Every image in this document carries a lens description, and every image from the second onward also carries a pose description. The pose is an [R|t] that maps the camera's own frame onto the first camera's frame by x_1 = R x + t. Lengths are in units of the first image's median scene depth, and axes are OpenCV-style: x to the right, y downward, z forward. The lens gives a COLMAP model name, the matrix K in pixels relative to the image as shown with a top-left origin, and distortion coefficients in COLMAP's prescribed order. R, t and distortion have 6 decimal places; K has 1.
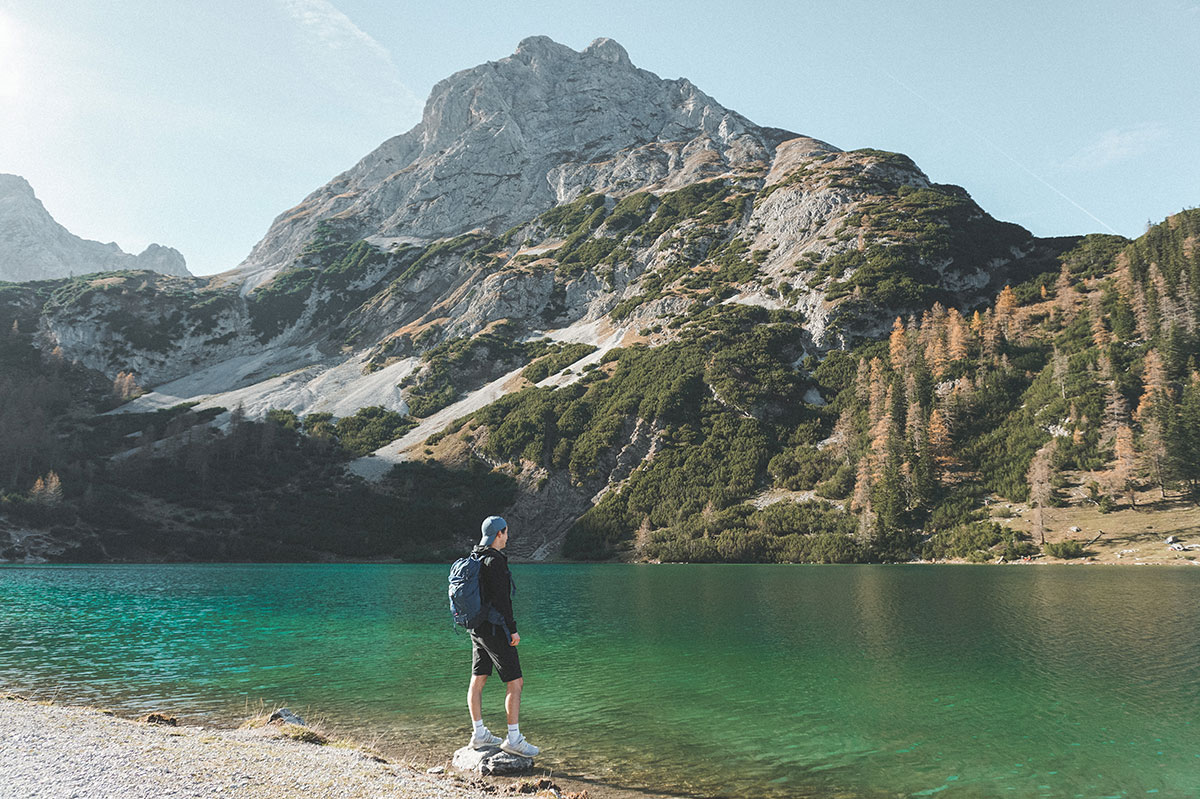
lens RADIAL K [[784.5, 0, 600.0], [0, 784.5, 399.5], [0, 0, 1]] dist [-0.001868, -0.000424]
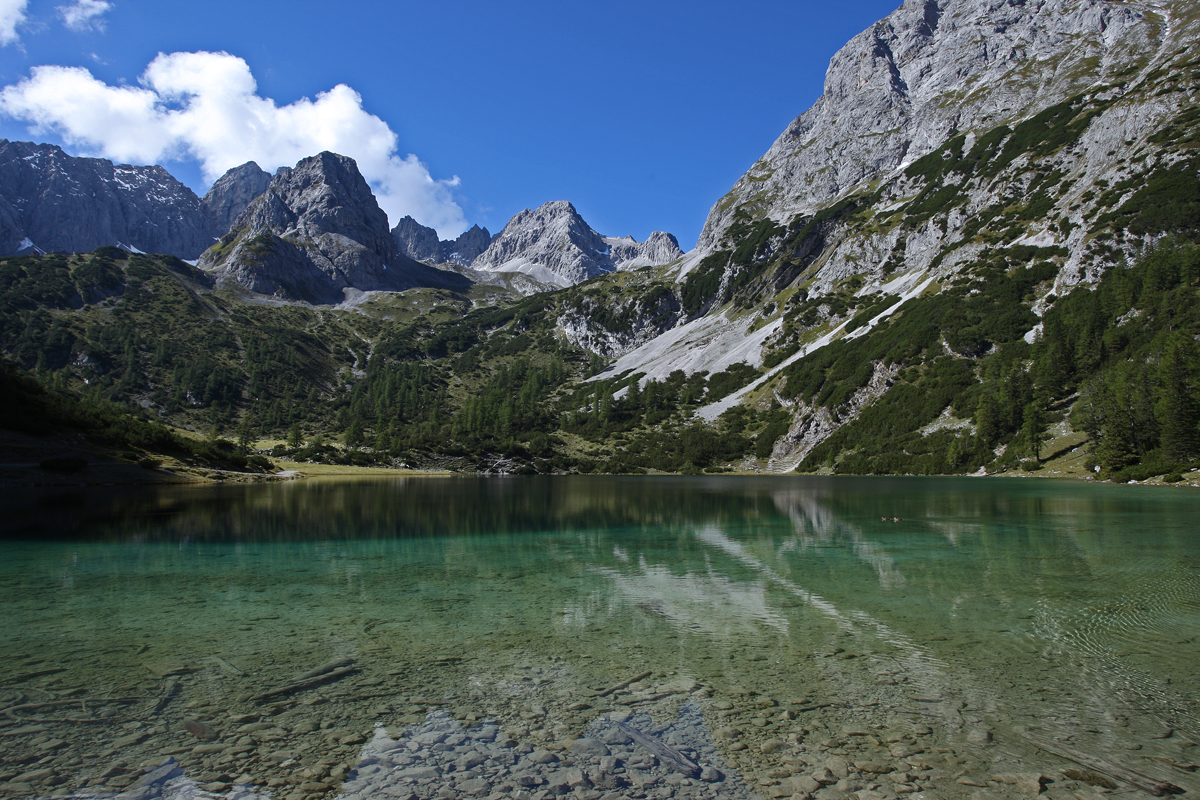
lens RADIAL K [[697.2, 0, 600.0], [0, 697.2, 400.0], [0, 0, 1]] dist [-0.090153, -0.000032]
pose [[0.811170, -0.058412, -0.581887, 0.164370], [0.112378, 0.992025, 0.057076, -0.017396], [0.573912, -0.111690, 0.811265, -0.089241]]
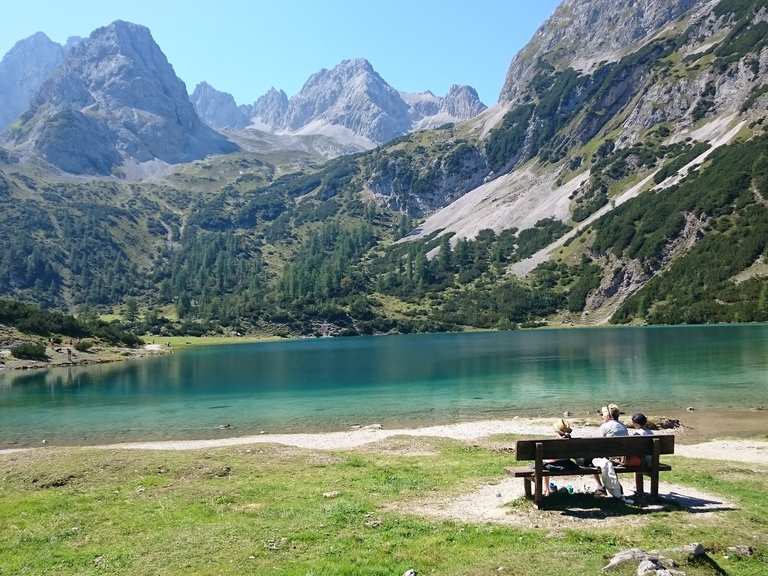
lens RADIAL K [[695.0, 0, 384.0], [0, 695.0, 288.0], [0, 0, 1]] dist [-0.000135, -0.058459]
pose [[0.788998, -0.070166, -0.610375, 0.171589], [0.159523, 0.982782, 0.093231, -0.023423], [0.593324, -0.170928, 0.786606, -0.113502]]
